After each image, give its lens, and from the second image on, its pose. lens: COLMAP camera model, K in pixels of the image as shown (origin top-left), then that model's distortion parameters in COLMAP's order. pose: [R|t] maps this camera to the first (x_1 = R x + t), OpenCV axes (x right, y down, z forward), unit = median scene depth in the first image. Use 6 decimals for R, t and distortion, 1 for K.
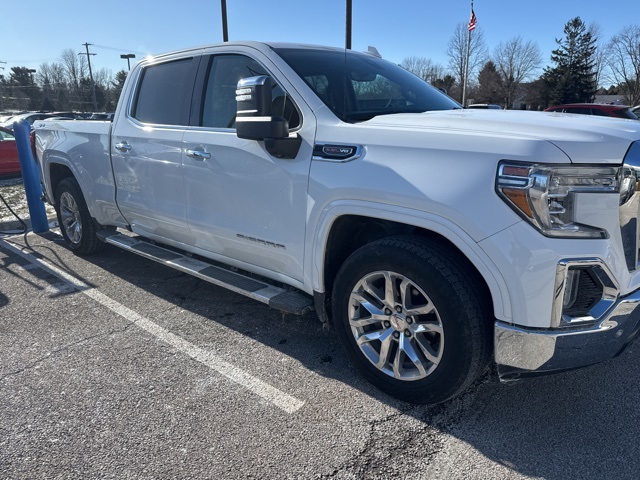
lens RADIAL K [[466.2, 0, 318.4], [0, 466.2, 241.2], [0, 0, 1]] dist [0.036289, -0.008023]
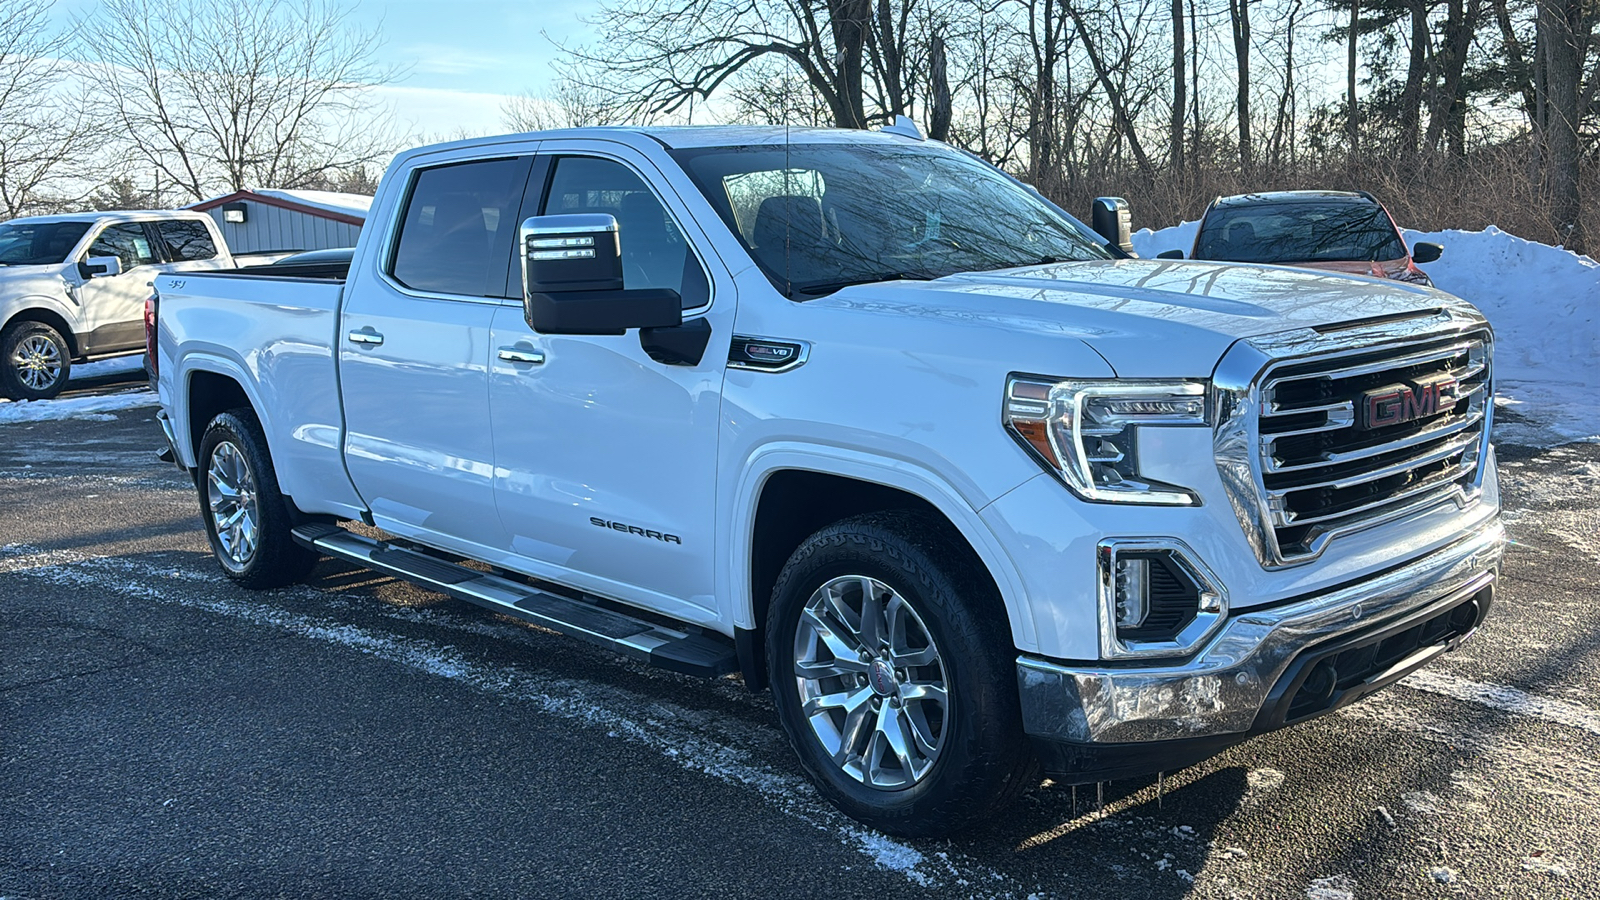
lens RADIAL K [[1483.1, 0, 792.9], [0, 1483.1, 465.5], [0, 0, 1]] dist [0.033114, 0.000000]
pose [[0.996185, 0.005436, -0.087095, 0.216470], [-0.014064, 0.995013, -0.098749, 0.102953], [0.086124, 0.099597, 0.991294, -0.665466]]
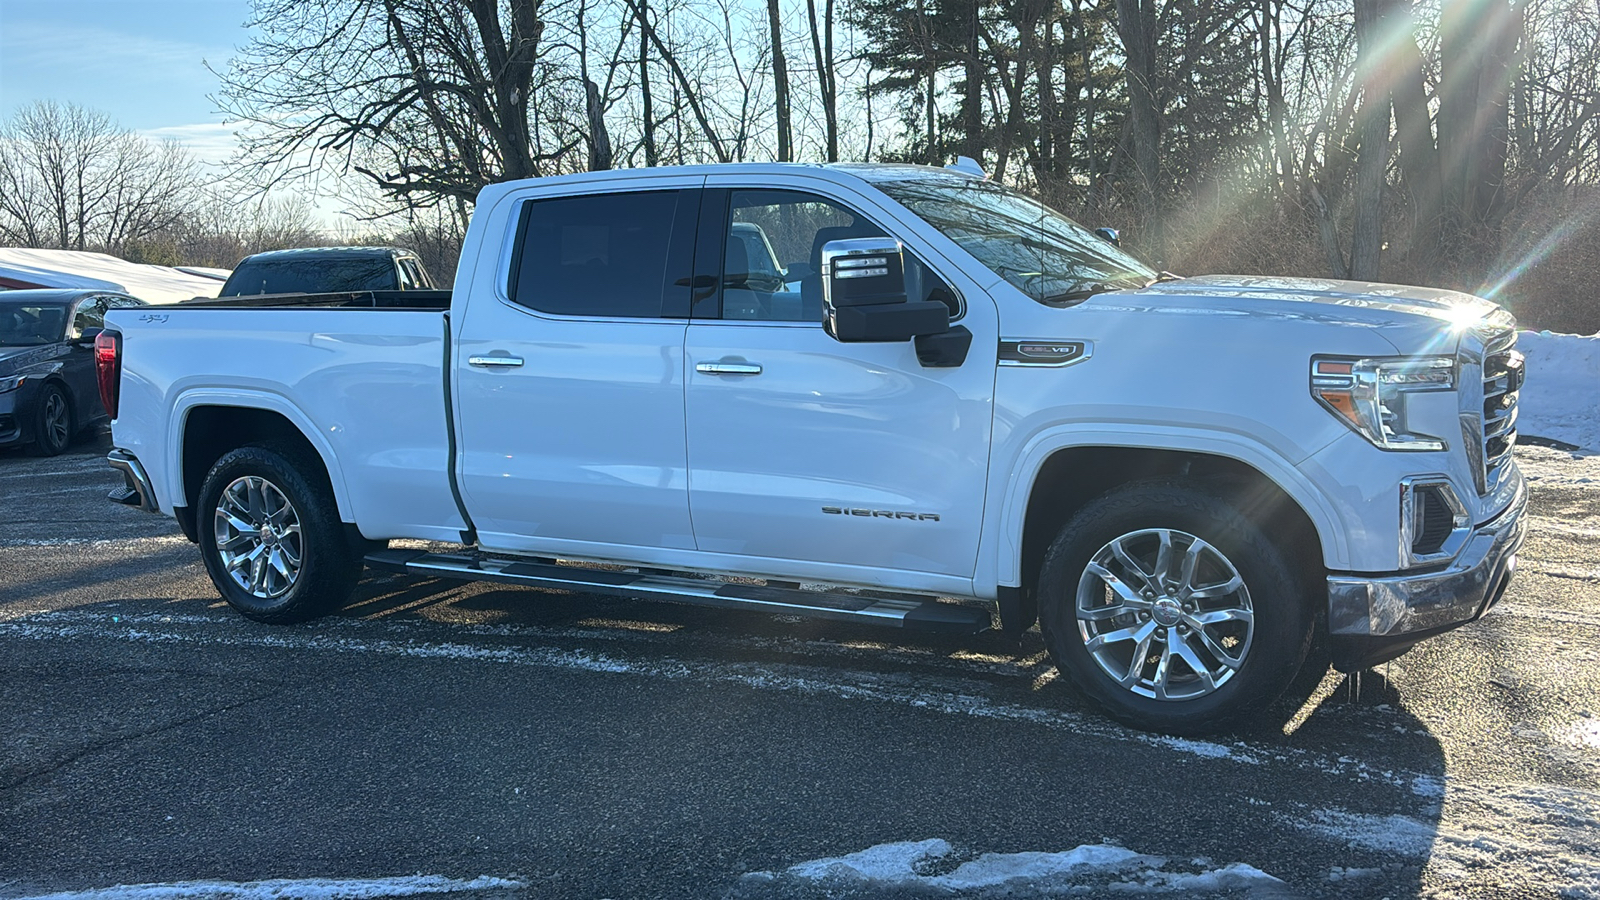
lens RADIAL K [[1483.1, 0, 808.8], [0, 1483.1, 444.0], [0, 0, 1]] dist [0.033114, 0.000000]
pose [[0.970719, -0.043158, 0.236308, -0.767034], [0.075526, 0.988675, -0.129685, 0.173112], [-0.228035, 0.143735, 0.962985, -0.873173]]
